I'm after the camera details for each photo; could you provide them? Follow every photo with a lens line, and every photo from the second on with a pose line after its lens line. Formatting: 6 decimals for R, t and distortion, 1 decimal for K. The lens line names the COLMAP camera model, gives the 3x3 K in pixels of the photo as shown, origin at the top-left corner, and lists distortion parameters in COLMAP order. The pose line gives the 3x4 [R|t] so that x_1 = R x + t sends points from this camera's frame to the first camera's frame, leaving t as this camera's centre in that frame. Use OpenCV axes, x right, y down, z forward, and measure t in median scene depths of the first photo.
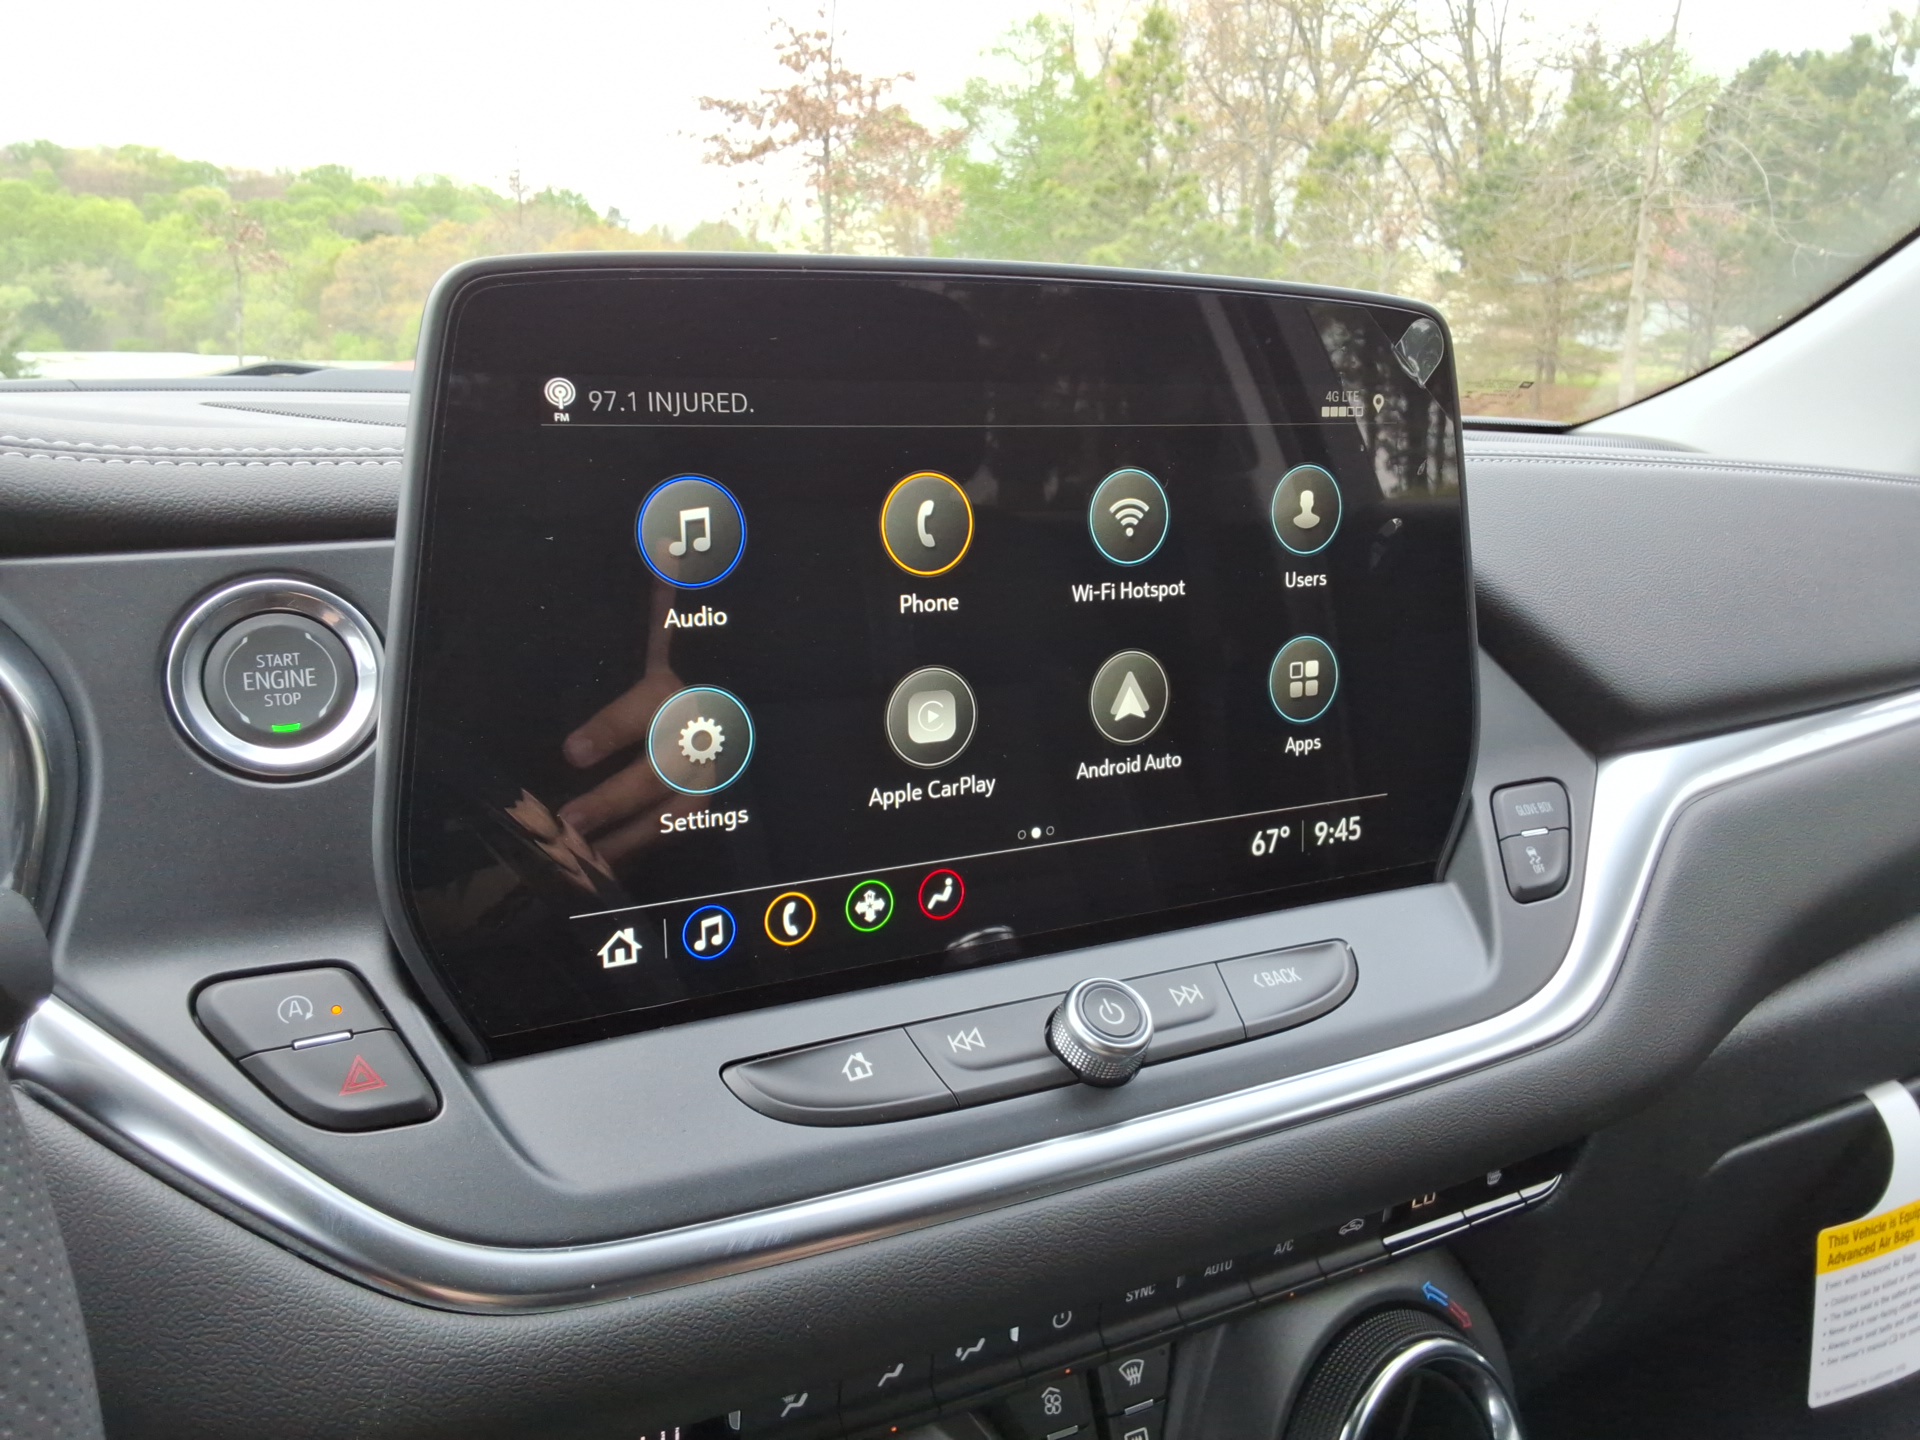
lens RADIAL K [[1543.6, 0, 979.2], [0, 1543.6, 701.7], [0, 0, 1]] dist [0.127238, -0.199409]
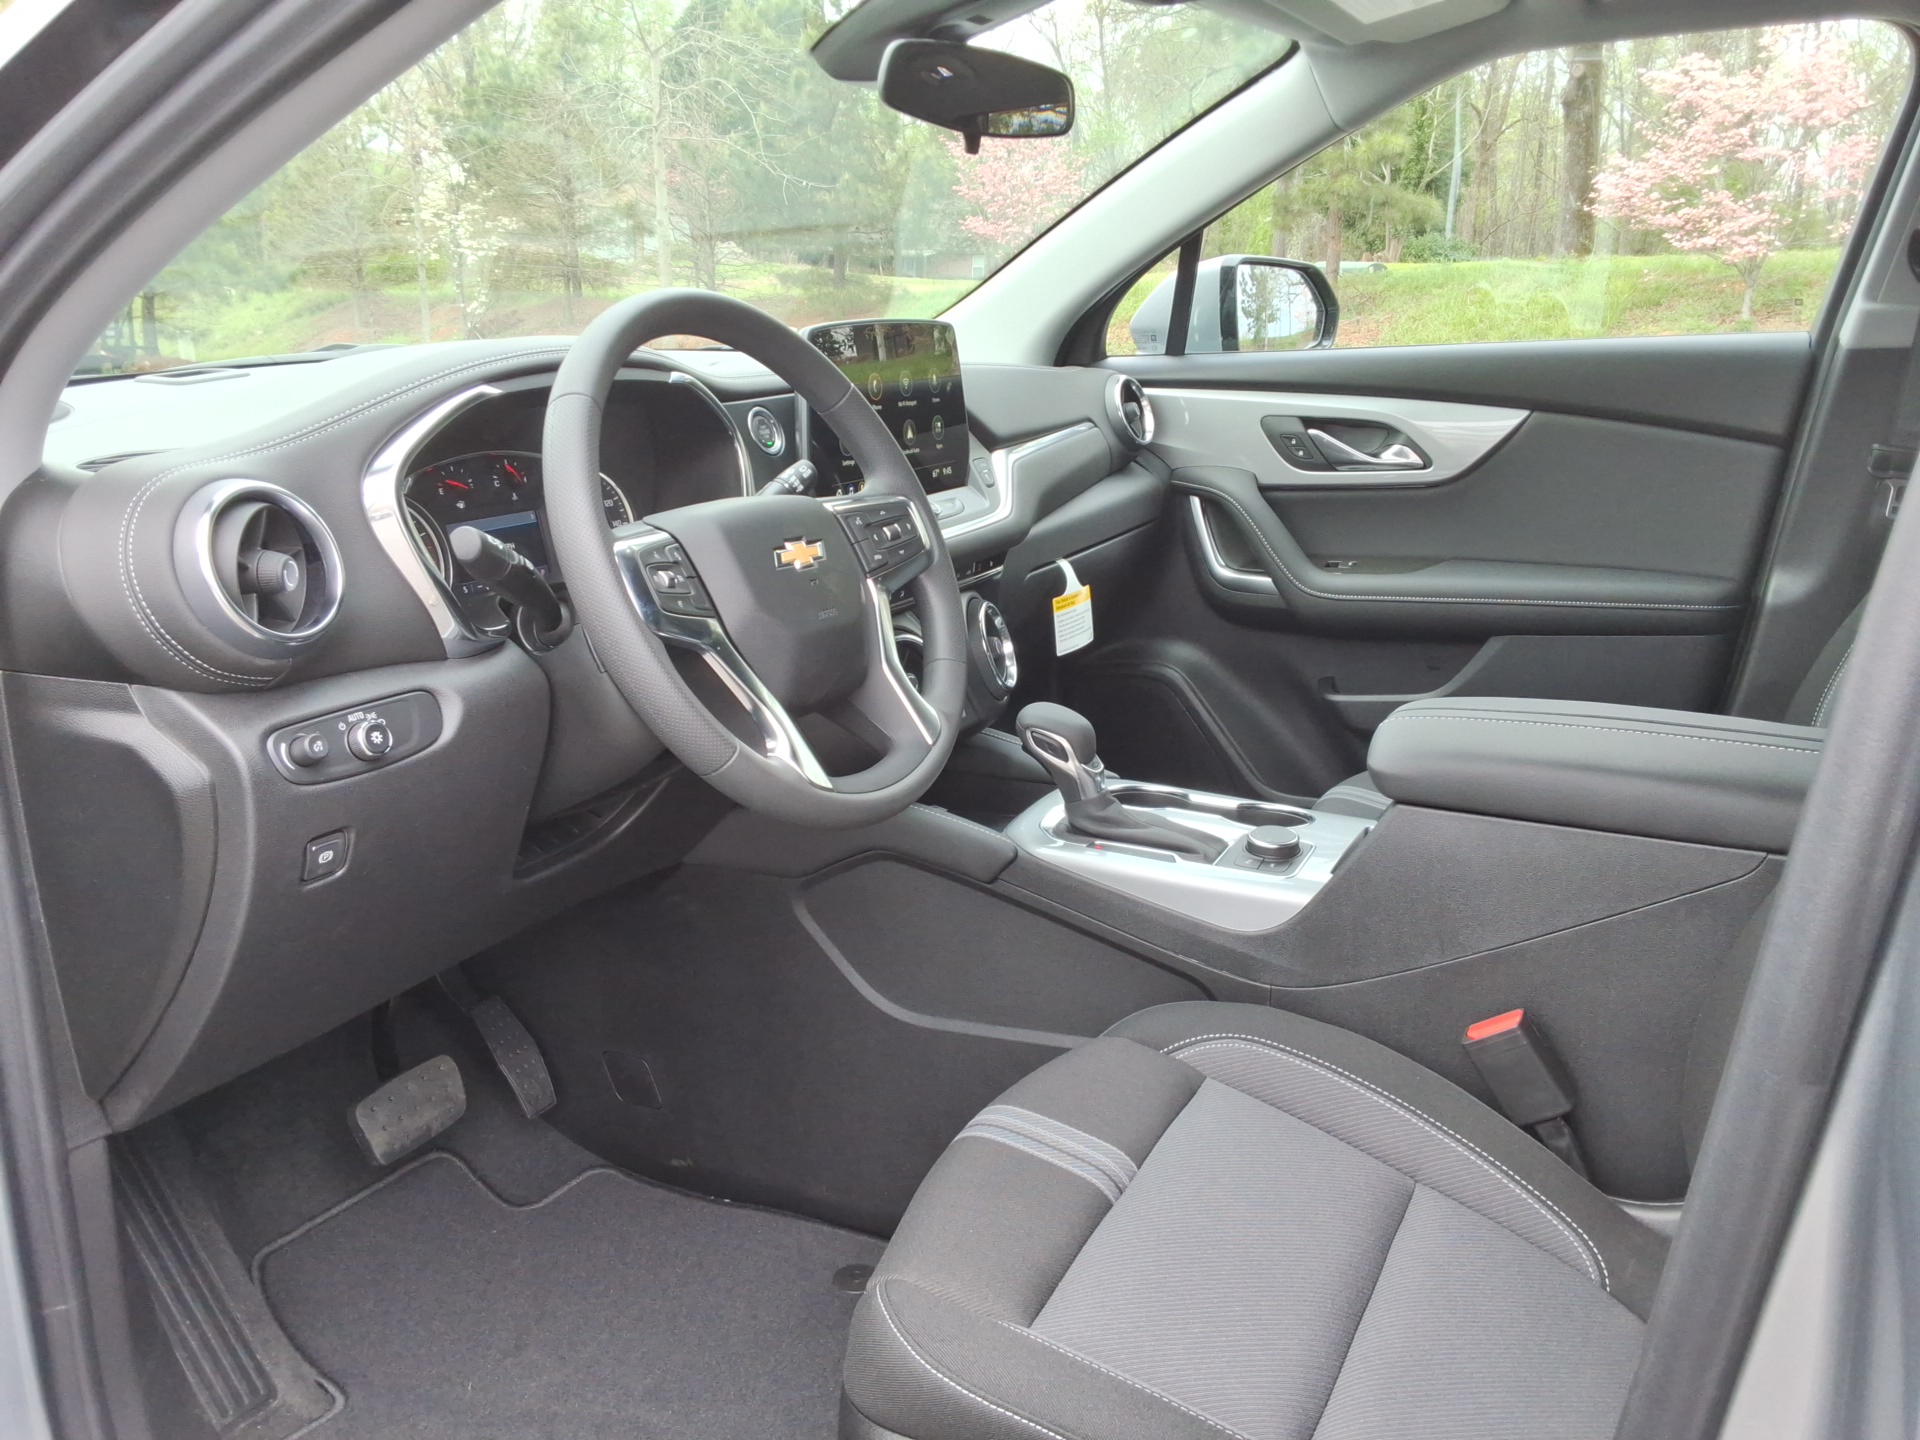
lens RADIAL K [[1543.6, 0, 979.2], [0, 1543.6, 701.7], [0, 0, 1]] dist [0.127238, -0.199409]
pose [[0.827165, -0.163850, 0.537541, -2.018945], [0.134679, 0.986473, 0.093448, 0.334319], [-0.545581, -0.004901, 0.838043, -2.399914]]
